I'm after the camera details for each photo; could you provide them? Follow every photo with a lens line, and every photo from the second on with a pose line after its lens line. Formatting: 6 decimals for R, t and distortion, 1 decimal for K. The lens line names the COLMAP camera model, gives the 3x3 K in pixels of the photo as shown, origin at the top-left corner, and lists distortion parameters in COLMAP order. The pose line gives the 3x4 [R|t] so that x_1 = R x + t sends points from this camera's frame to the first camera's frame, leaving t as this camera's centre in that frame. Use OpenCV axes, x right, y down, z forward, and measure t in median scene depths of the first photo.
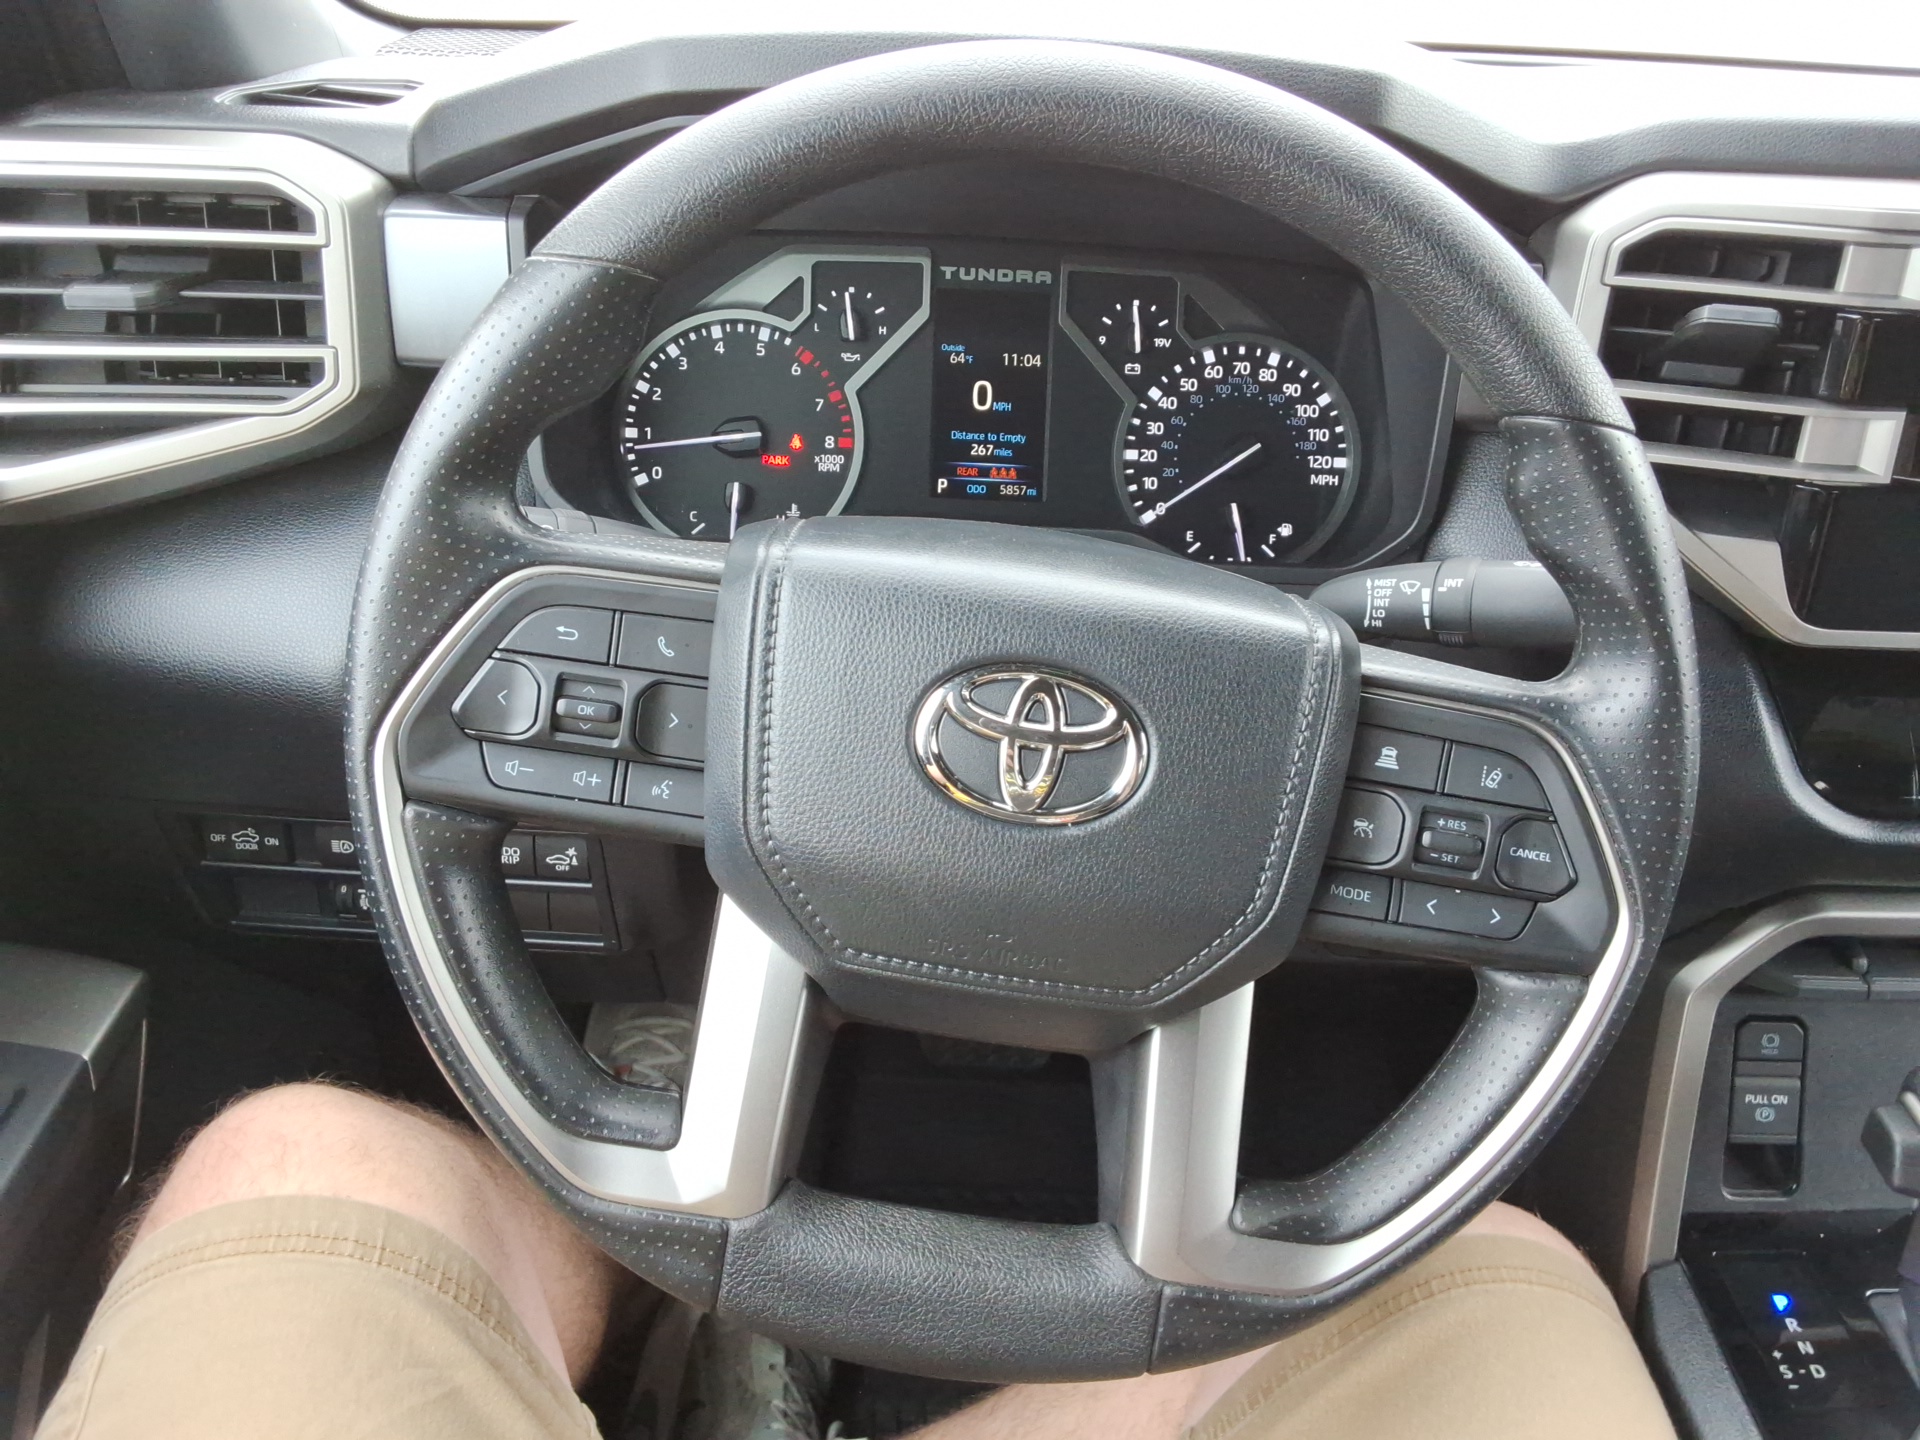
lens RADIAL K [[1586.3, 0, 972.9], [0, 1586.3, 697.6], [0, 0, 1]] dist [0.165525, -0.250429]
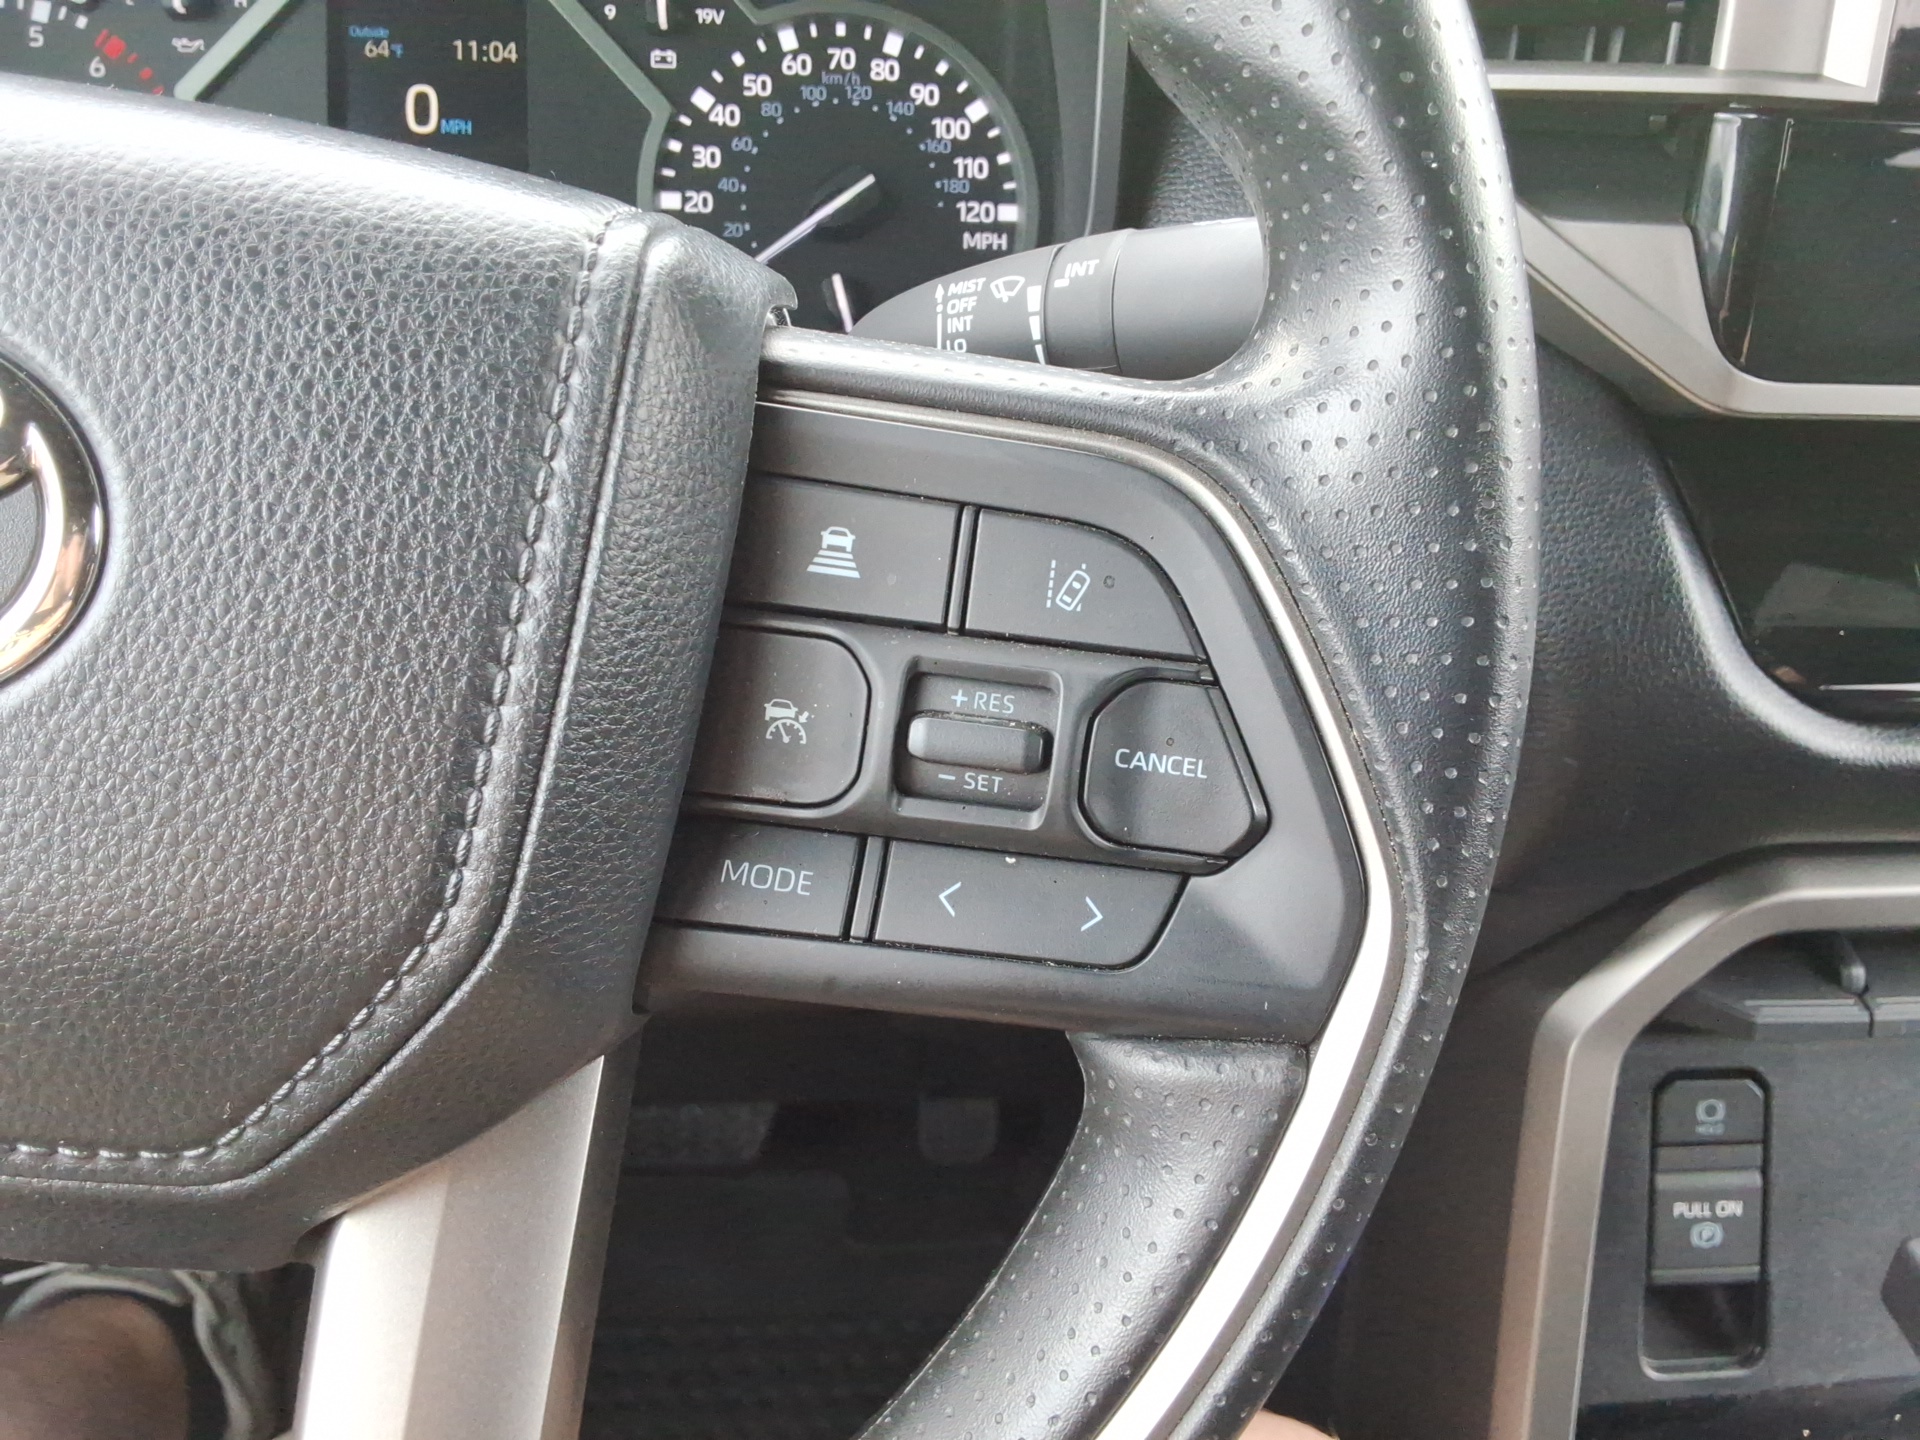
lens RADIAL K [[1524.9, 0, 979.0], [0, 1524.9, 706.4], [0, 0, 1]] dist [0.139141, -0.231266]
pose [[0.998696, -0.035294, 0.036877, 0.206252], [0.036039, 0.999156, -0.019733, 0.064358], [-0.036149, 0.021036, 0.999125, 0.436838]]
